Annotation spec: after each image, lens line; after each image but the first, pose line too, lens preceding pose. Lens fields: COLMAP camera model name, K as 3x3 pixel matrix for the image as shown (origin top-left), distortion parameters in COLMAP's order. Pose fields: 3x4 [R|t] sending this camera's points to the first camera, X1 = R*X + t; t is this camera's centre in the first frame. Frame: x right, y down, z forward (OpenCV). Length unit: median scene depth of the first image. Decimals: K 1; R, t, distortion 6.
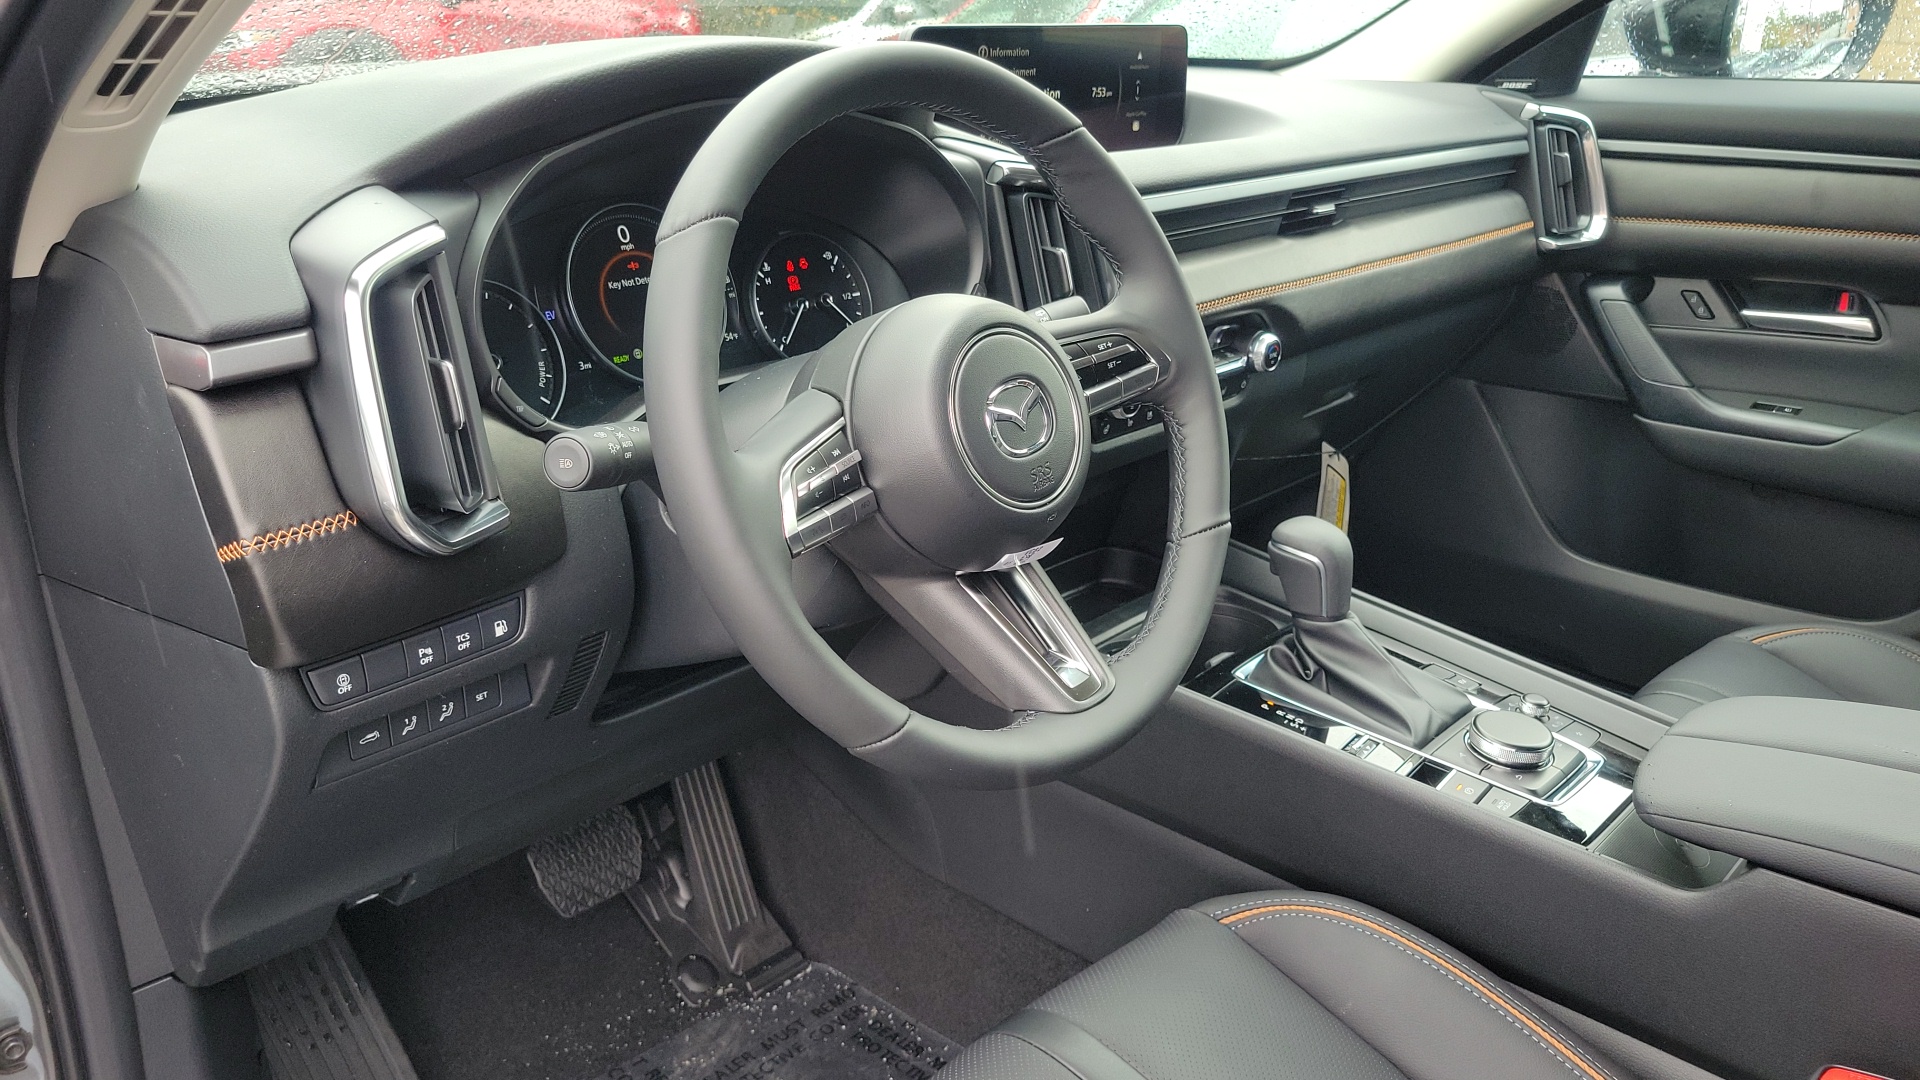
lens RADIAL K [[1427.7, 0, 956.3], [0, 1427.7, 558.4], [0, 0, 1]] dist [0.030891, -0.001031]
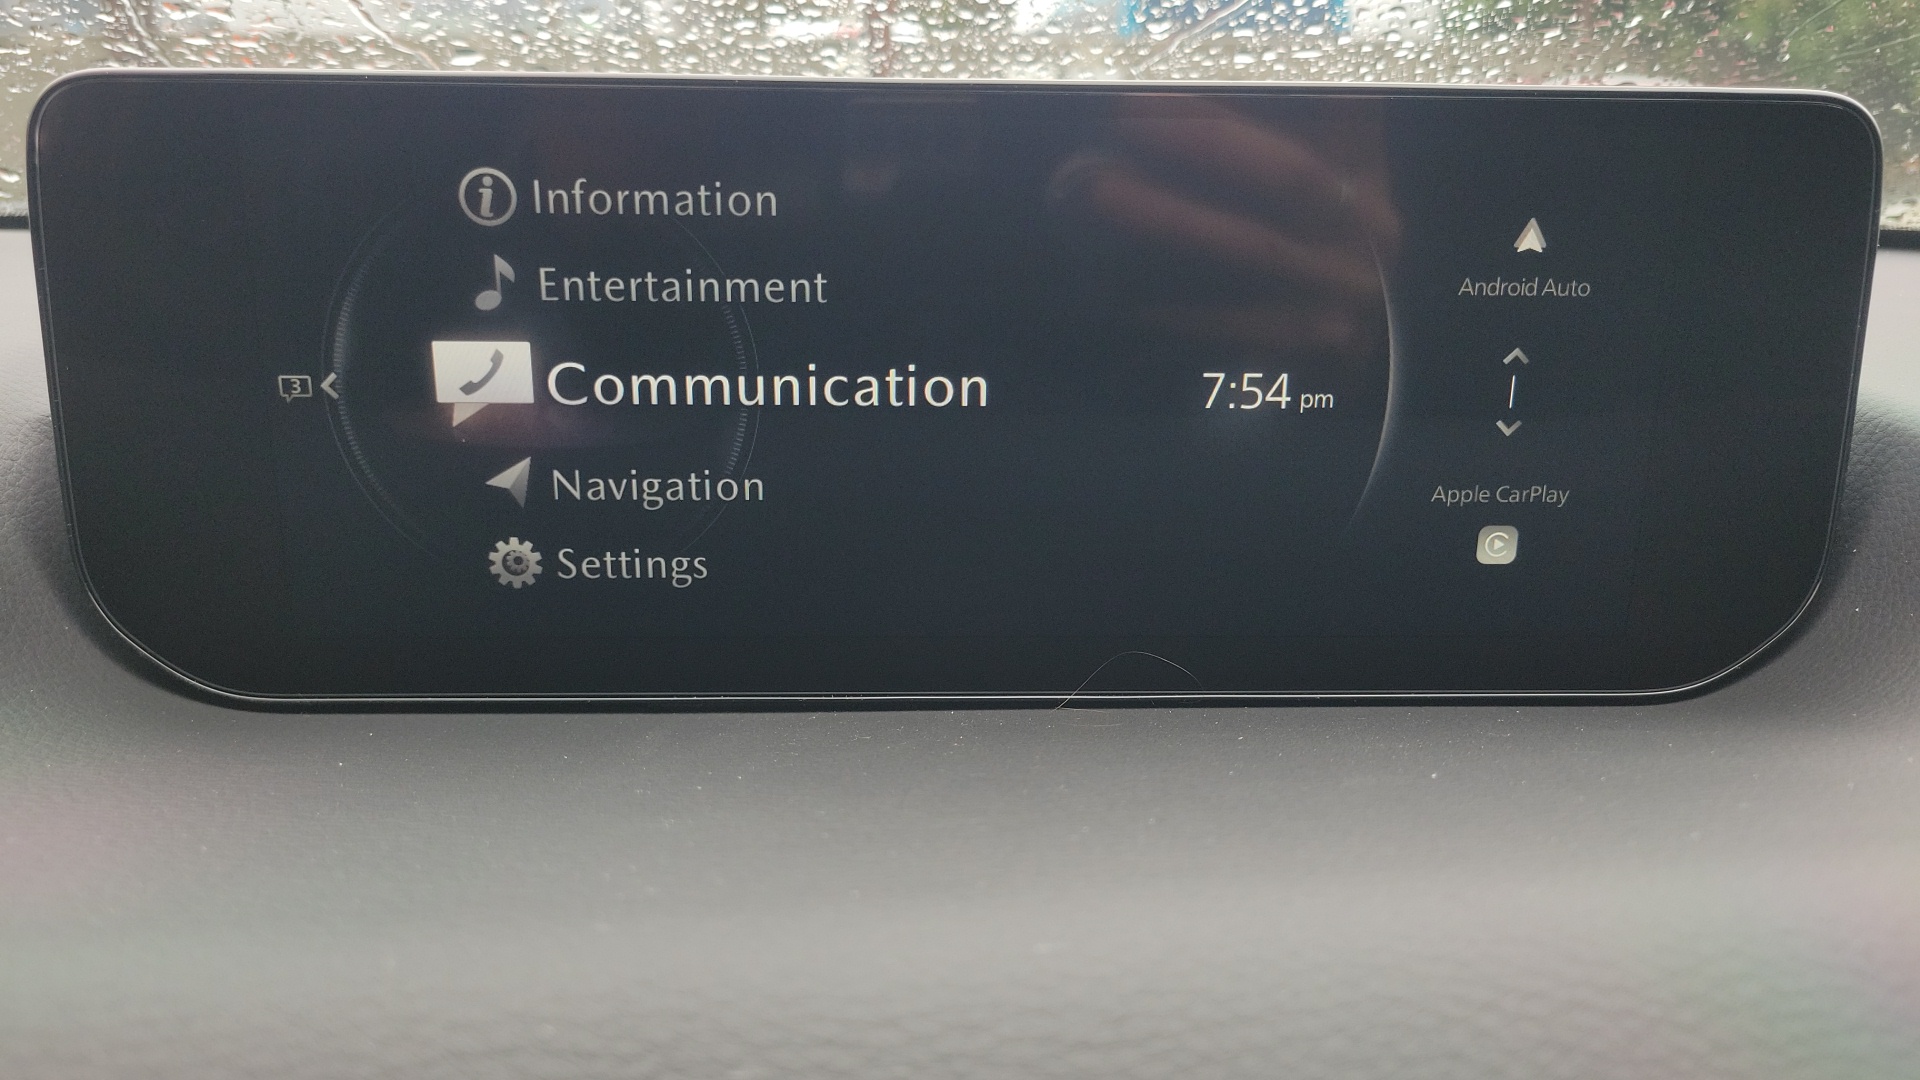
lens RADIAL K [[1472.0, 0, 973.2], [0, 1472.0, 541.9], [0, 0, 1]] dist [0.035049, -0.034434]
pose [[0.769415, 0.168938, -0.616004, 0.193370], [-0.234757, 0.971686, -0.026738, -0.266144], [0.594045, 0.165184, 0.787289, 0.743823]]
